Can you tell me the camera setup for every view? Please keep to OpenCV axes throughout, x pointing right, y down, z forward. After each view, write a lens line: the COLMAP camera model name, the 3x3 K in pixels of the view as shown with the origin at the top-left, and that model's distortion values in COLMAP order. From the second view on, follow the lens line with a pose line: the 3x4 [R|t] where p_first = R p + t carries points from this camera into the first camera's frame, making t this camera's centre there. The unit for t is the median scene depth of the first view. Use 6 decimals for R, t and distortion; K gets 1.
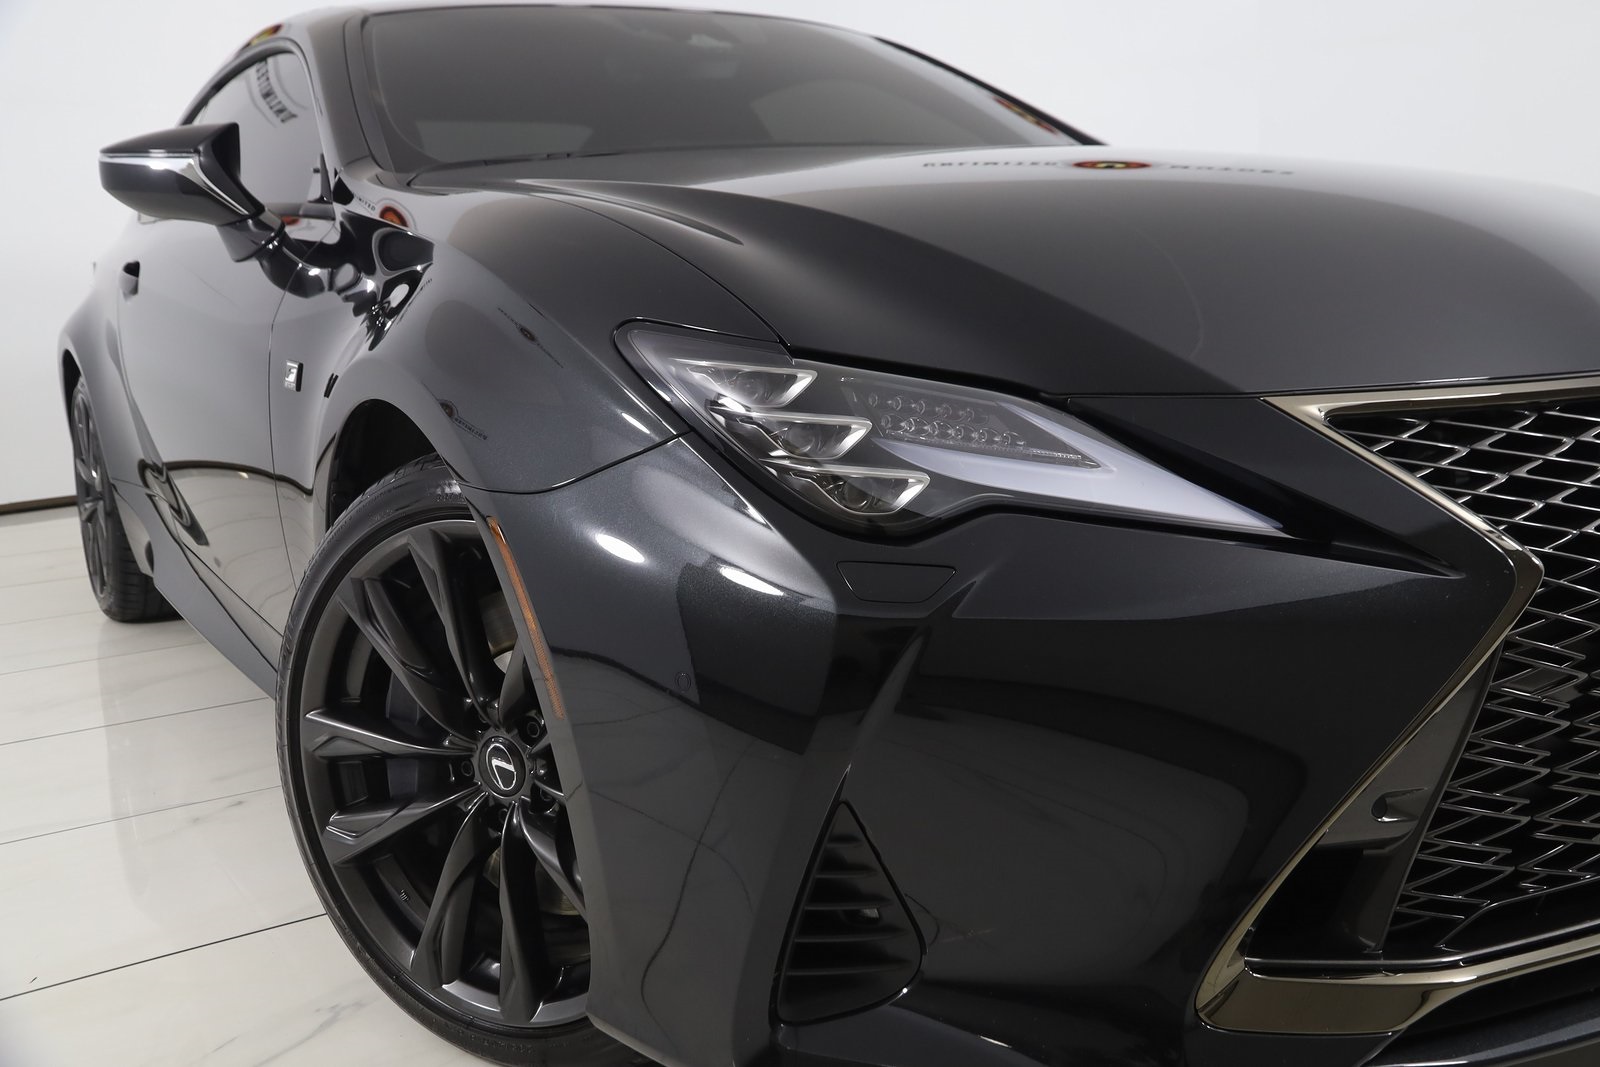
lens RADIAL K [[1458.3, 0, 814.8], [0, 1458.3, 524.1], [0, 0, 1]] dist [0.019897, 0.000000]
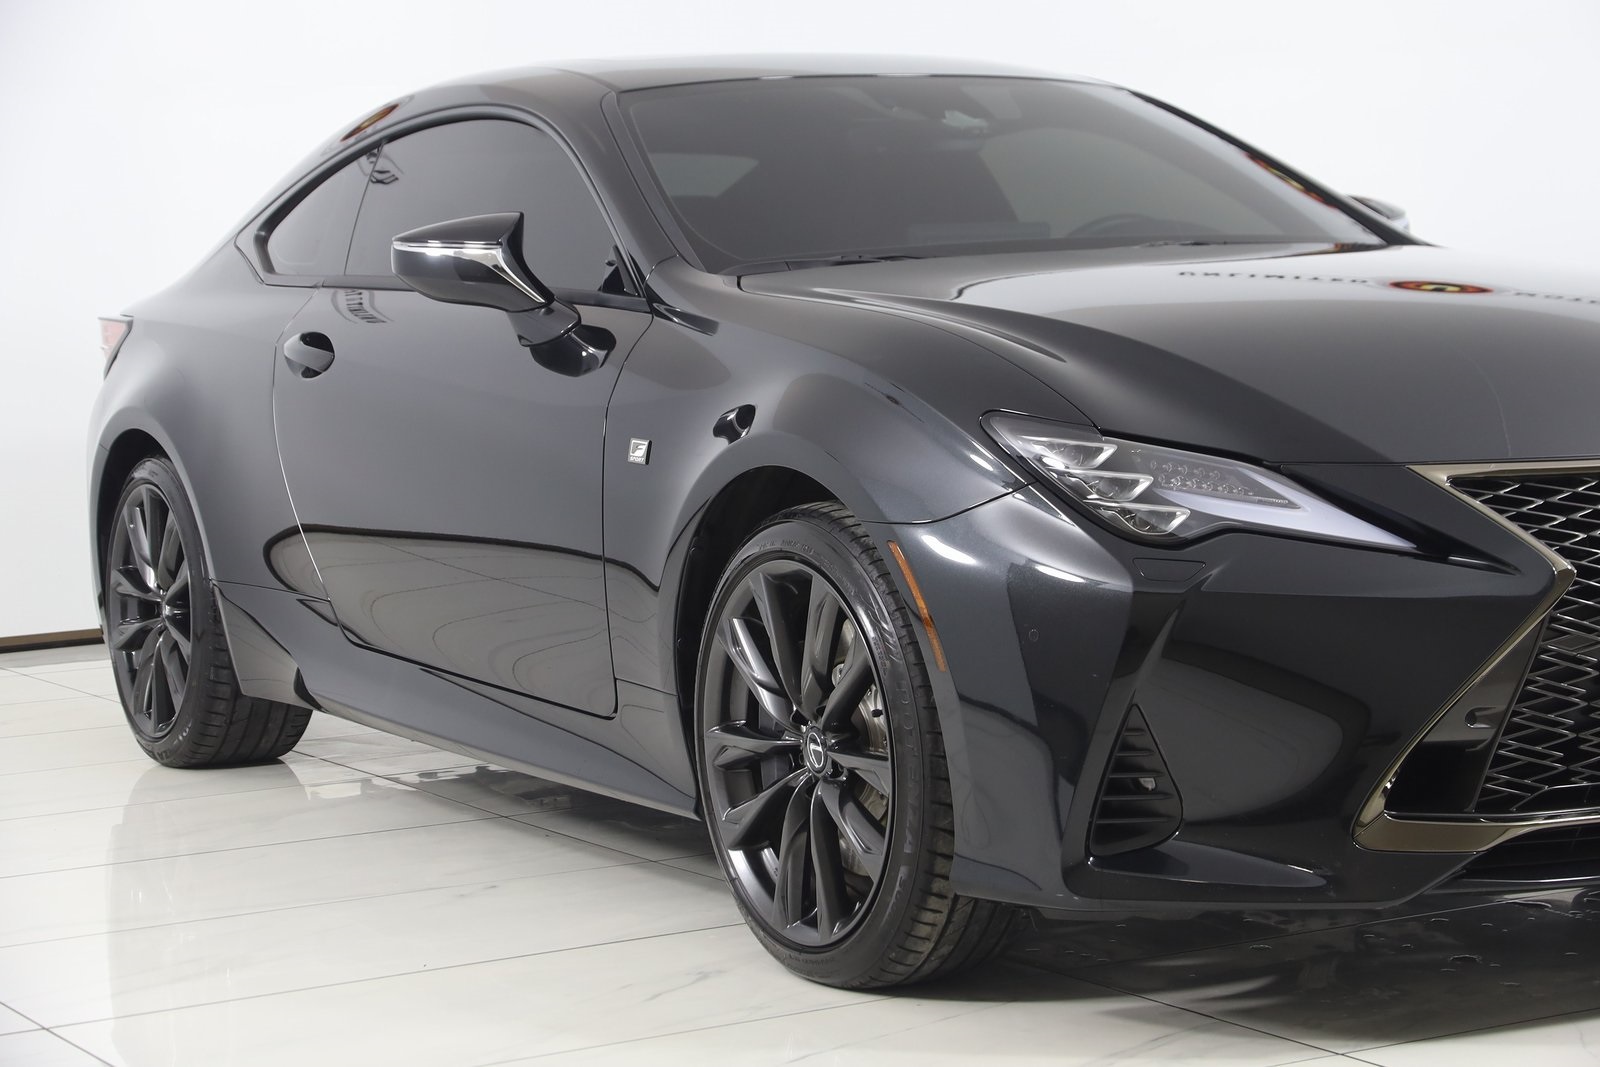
lens RADIAL K [[3036.9, 0, 815.4], [0, 3036.9, 572.0], [0, 0, 1]] dist [0.191013, 0.000000]
pose [[0.998928, 0.017526, -0.042850, -0.179693], [-0.020954, 0.996501, -0.080910, 0.300179], [0.041282, 0.081721, 0.995800, -2.239974]]
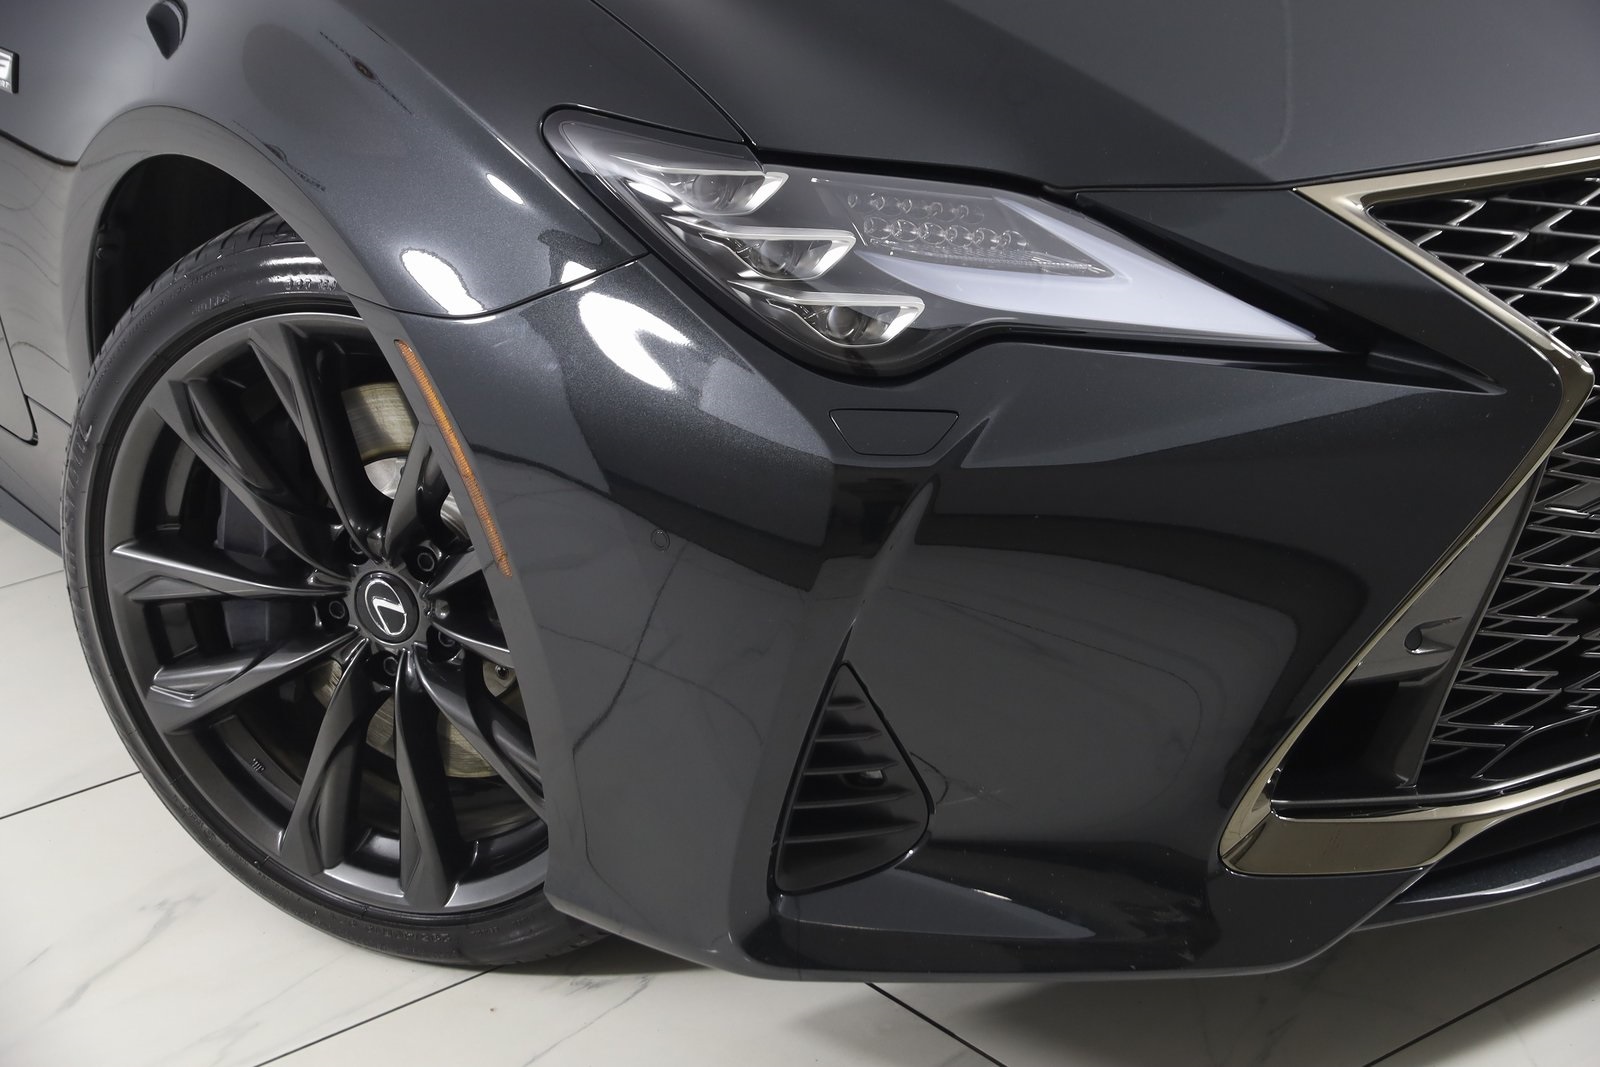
lens RADIAL K [[2728.1, 0, 800.6], [0, 2728.1, 499.2], [0, 0, 1]] dist [0.144725, 0.000000]
pose [[0.996668, -0.048484, 0.065587, -0.108193], [0.034745, 0.979910, 0.196389, -0.236602], [-0.073791, -0.193456, 0.978330, -0.630284]]
